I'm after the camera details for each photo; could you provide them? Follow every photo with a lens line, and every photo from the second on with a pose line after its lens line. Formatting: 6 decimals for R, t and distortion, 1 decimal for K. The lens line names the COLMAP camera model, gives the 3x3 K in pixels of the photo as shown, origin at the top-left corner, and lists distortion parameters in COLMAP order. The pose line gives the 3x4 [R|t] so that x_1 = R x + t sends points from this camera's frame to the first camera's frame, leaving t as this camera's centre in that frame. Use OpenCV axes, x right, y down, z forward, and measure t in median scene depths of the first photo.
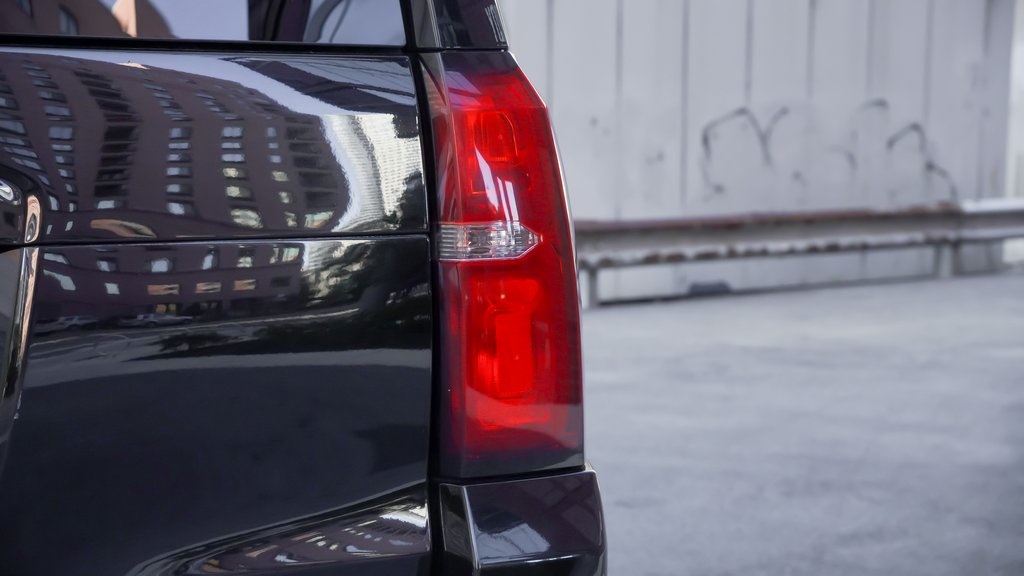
lens RADIAL K [[1836.0, 0, 504.4], [0, 1836.0, 283.4], [0, 0, 1]] dist [0.422619, 0.000000]
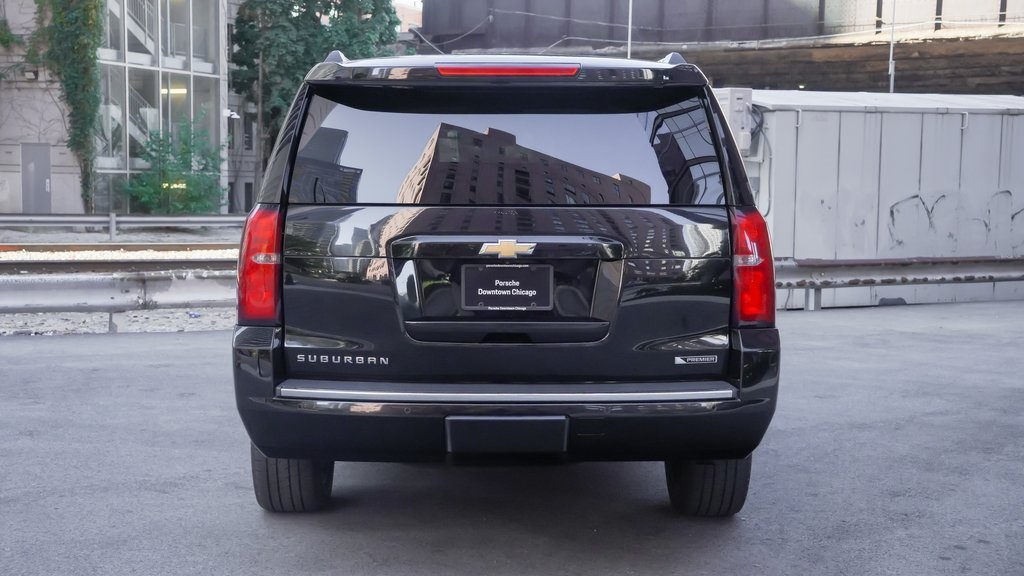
lens RADIAL K [[1289.6, 0, 519.9], [0, 1289.6, 287.1], [0, 0, 1]] dist [0.230116, 0.000000]
pose [[0.981407, 0.027485, -0.189959, 0.008149], [-0.029684, 0.999521, -0.008737, 0.014070], [0.189628, 0.014213, 0.981753, -0.331148]]
